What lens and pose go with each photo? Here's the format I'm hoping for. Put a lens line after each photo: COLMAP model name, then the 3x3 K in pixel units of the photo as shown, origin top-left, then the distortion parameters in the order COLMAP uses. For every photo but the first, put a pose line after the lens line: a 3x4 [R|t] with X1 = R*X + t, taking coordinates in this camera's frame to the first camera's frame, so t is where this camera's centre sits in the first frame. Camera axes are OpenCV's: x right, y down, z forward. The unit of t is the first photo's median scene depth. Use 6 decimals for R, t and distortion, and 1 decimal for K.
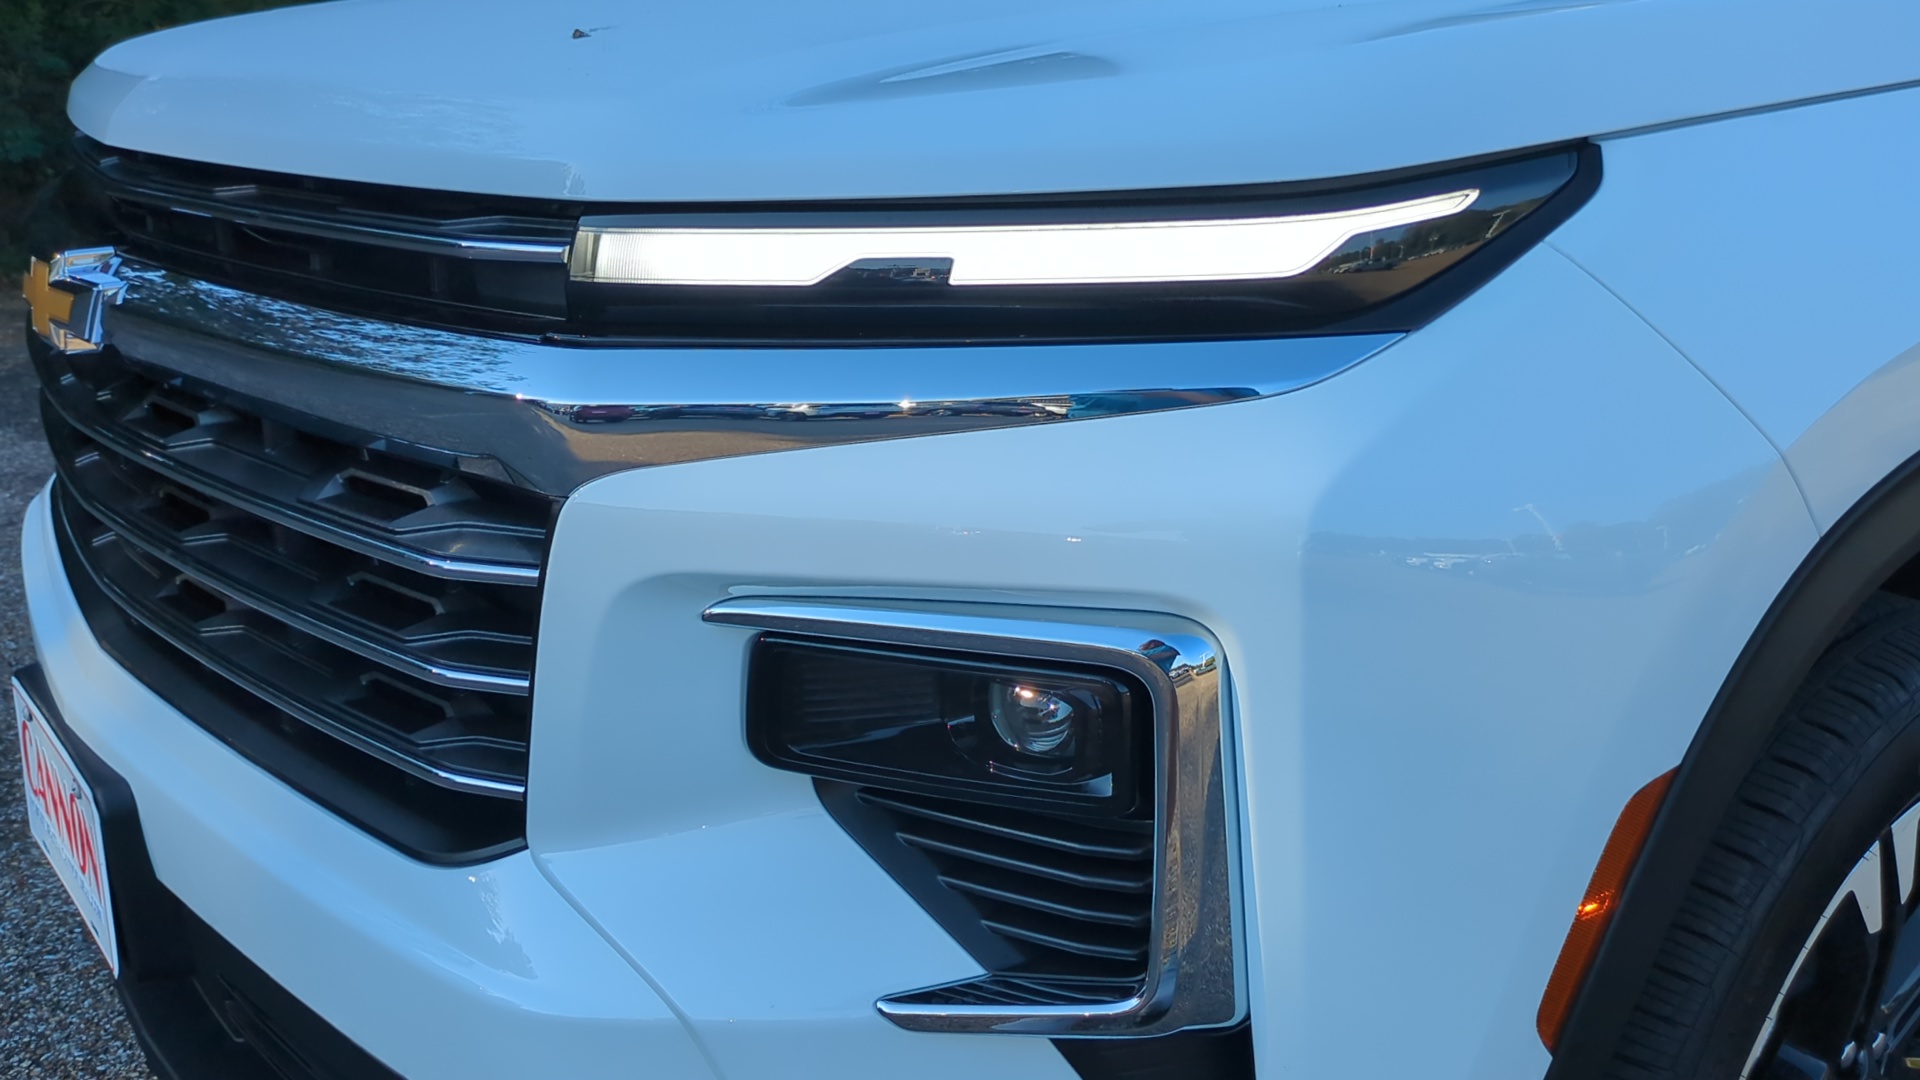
lens RADIAL K [[1659.0, 0, 956.0], [0, 1659.0, 534.8], [0, 0, 1]] dist [0.063699, -0.085911]
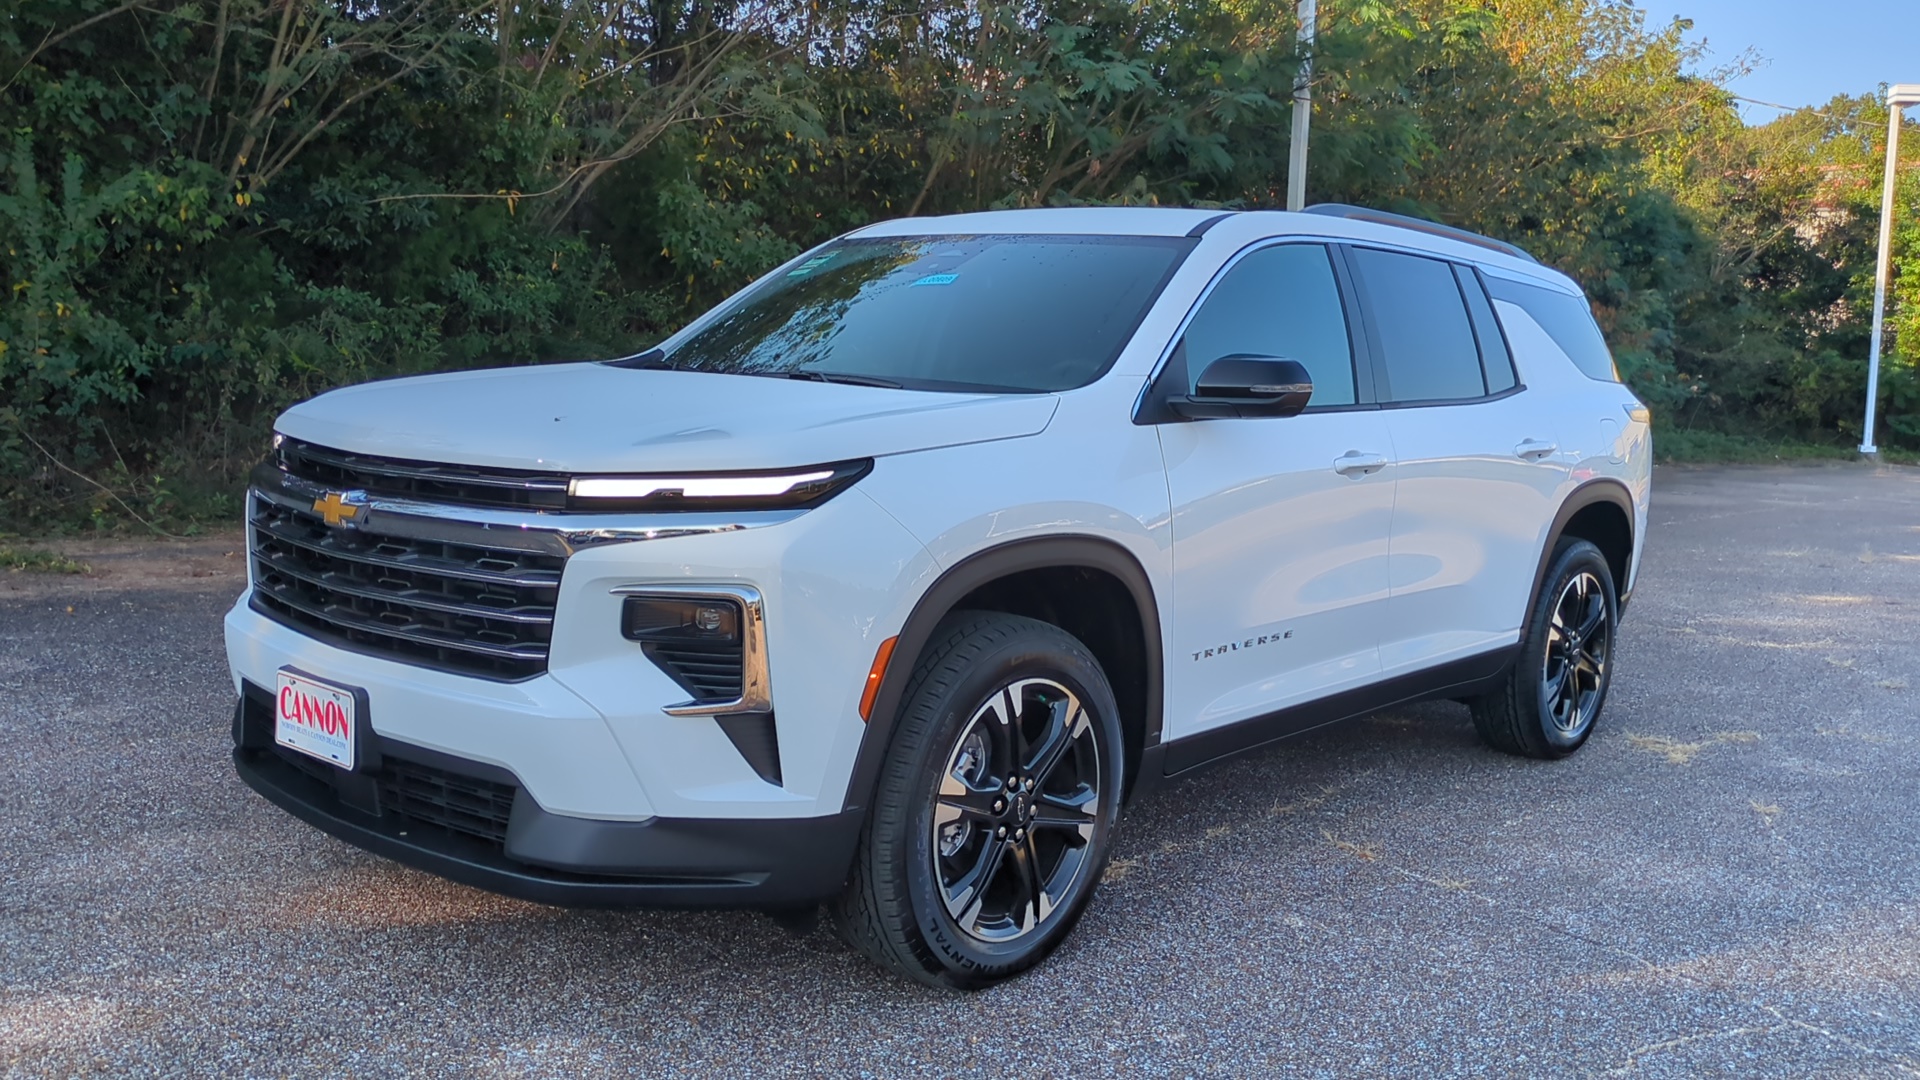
lens RADIAL K [[1659.0, 0, 956.0], [0, 1659.0, 534.8], [0, 0, 1]] dist [0.063699, -0.085911]
pose [[0.984264, -0.002447, 0.176686, -0.053602], [0.030898, 0.986883, -0.158453, 0.483321], [-0.173980, 0.161419, 0.971429, -2.397766]]
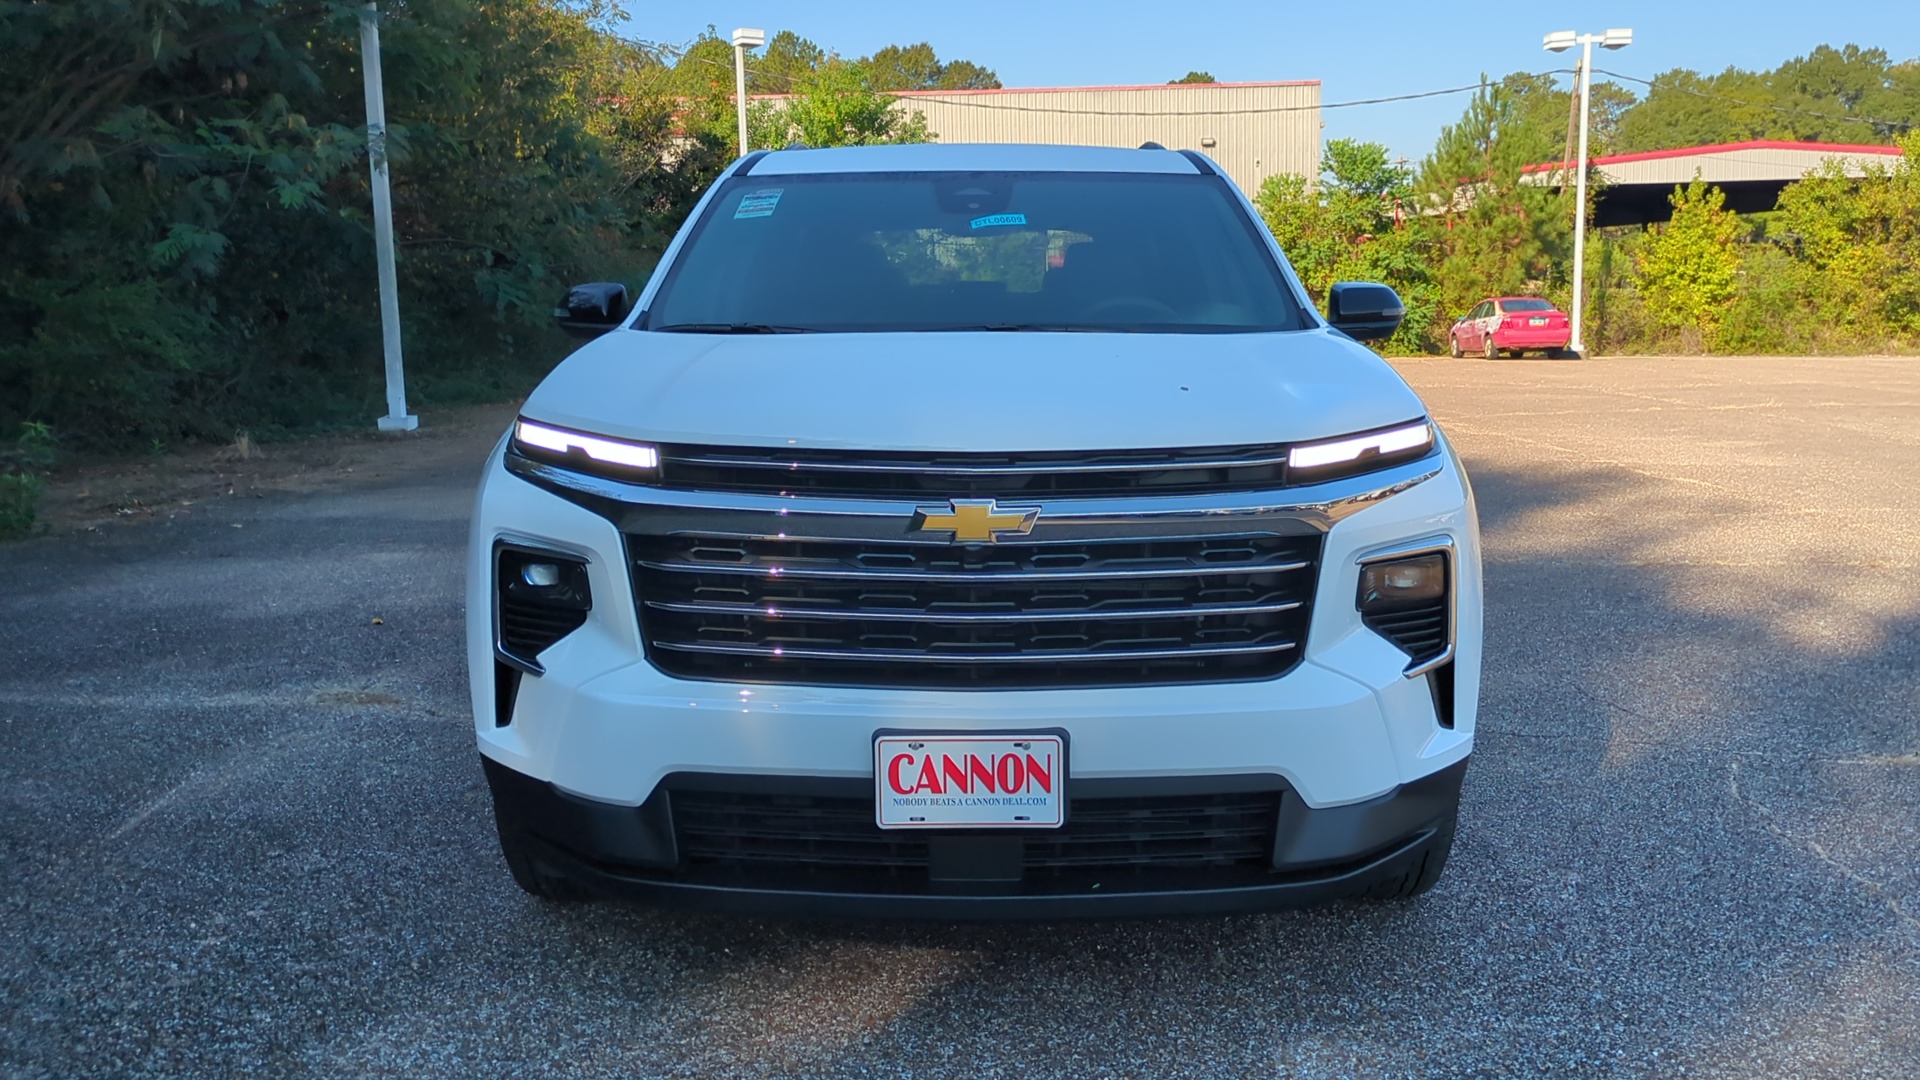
lens RADIAL K [[1659.0, 0, 956.0], [0, 1659.0, 534.8], [0, 0, 1]] dist [0.063699, -0.085911]
pose [[0.624985, -0.146222, 0.766820, -3.023553], [0.228389, 0.973570, -0.000498, -0.178906], [-0.746479, 0.175445, 0.641863, -0.464440]]
